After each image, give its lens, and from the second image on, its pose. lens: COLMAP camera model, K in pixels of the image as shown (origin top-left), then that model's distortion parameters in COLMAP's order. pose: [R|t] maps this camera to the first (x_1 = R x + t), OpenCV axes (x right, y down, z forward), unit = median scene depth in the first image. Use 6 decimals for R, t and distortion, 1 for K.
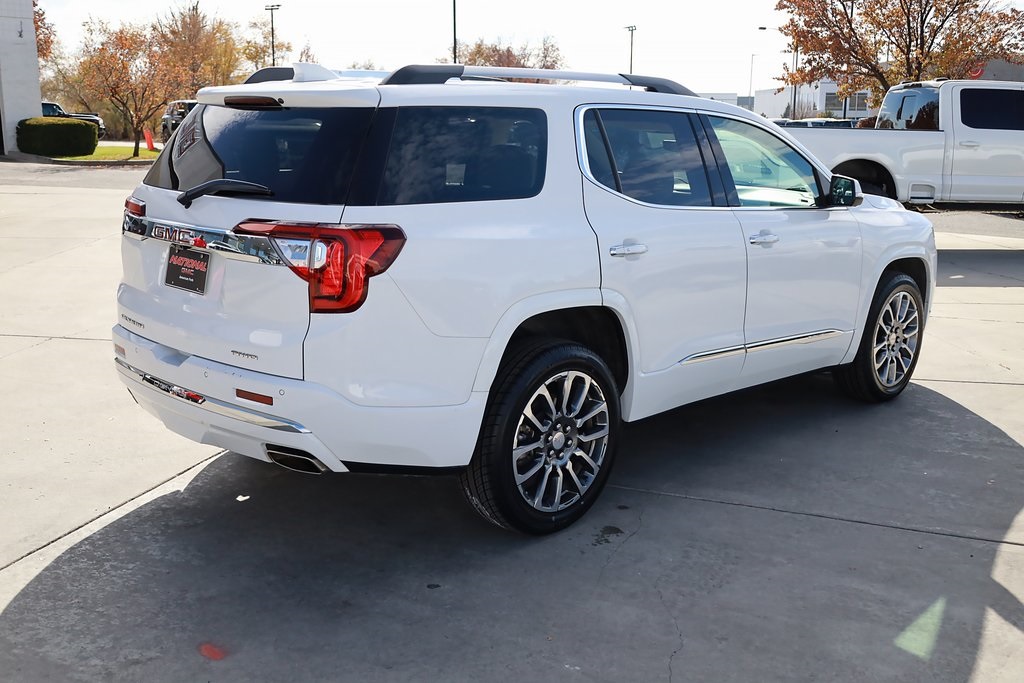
lens RADIAL K [[1112.4, 0, 510.7], [0, 1112.4, 339.5], [0, 0, 1]] dist [0.019289, 0.023332]
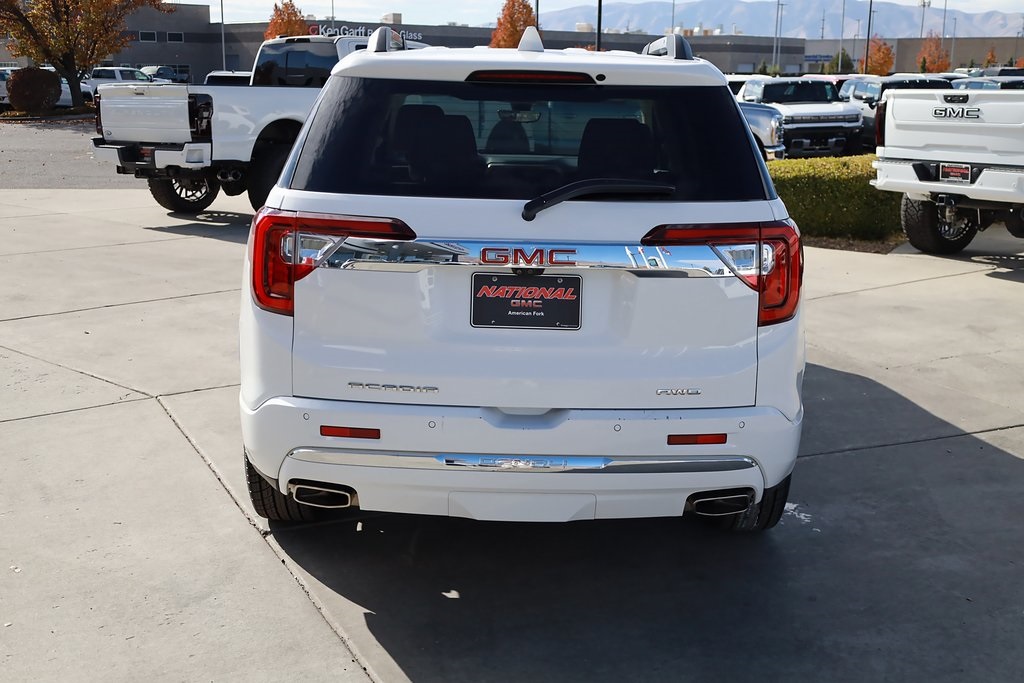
lens RADIAL K [[1218.1, 0, 512.0], [0, 1218.1, 341.5], [0, 0, 1]] dist [-0.006227, -0.013733]
pose [[0.694442, -0.155661, 0.702510, -0.872835], [0.135356, 0.987150, 0.084929, -0.106127], [-0.706703, 0.036111, 0.706588, 0.419170]]
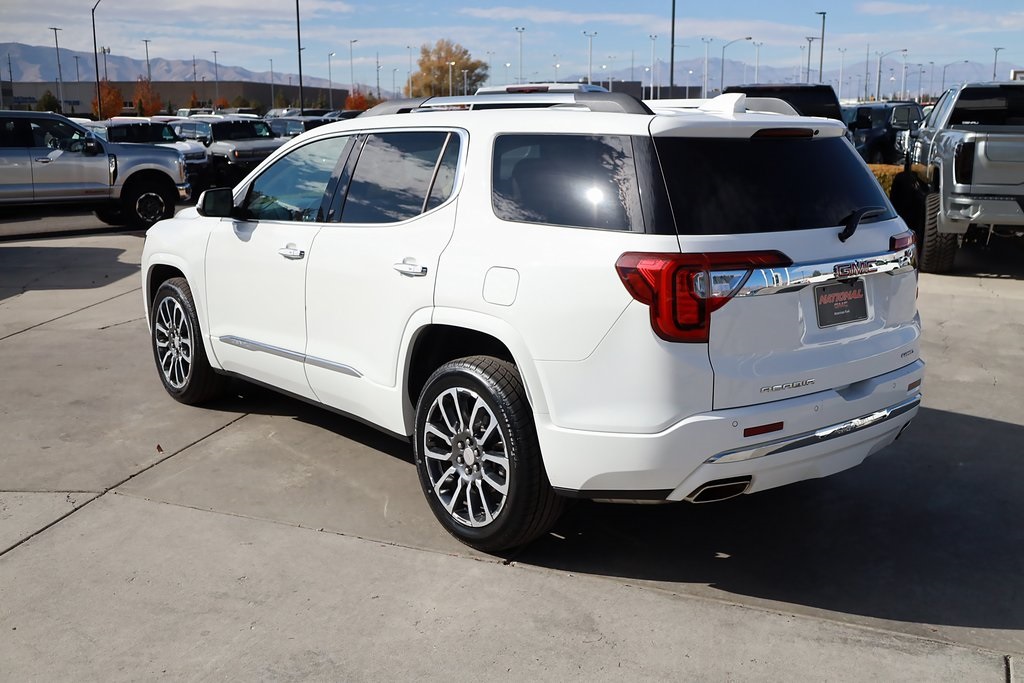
lens RADIAL K [[1074.7, 0, 529.5], [0, 1074.7, 346.4], [0, 0, 1]] dist [-0.000614, 0.004468]
pose [[0.049386, -0.218116, 0.974672, -1.235589], [0.197411, 0.958743, 0.204549, -0.274668], [-0.979076, 0.182309, 0.090407, 1.180423]]
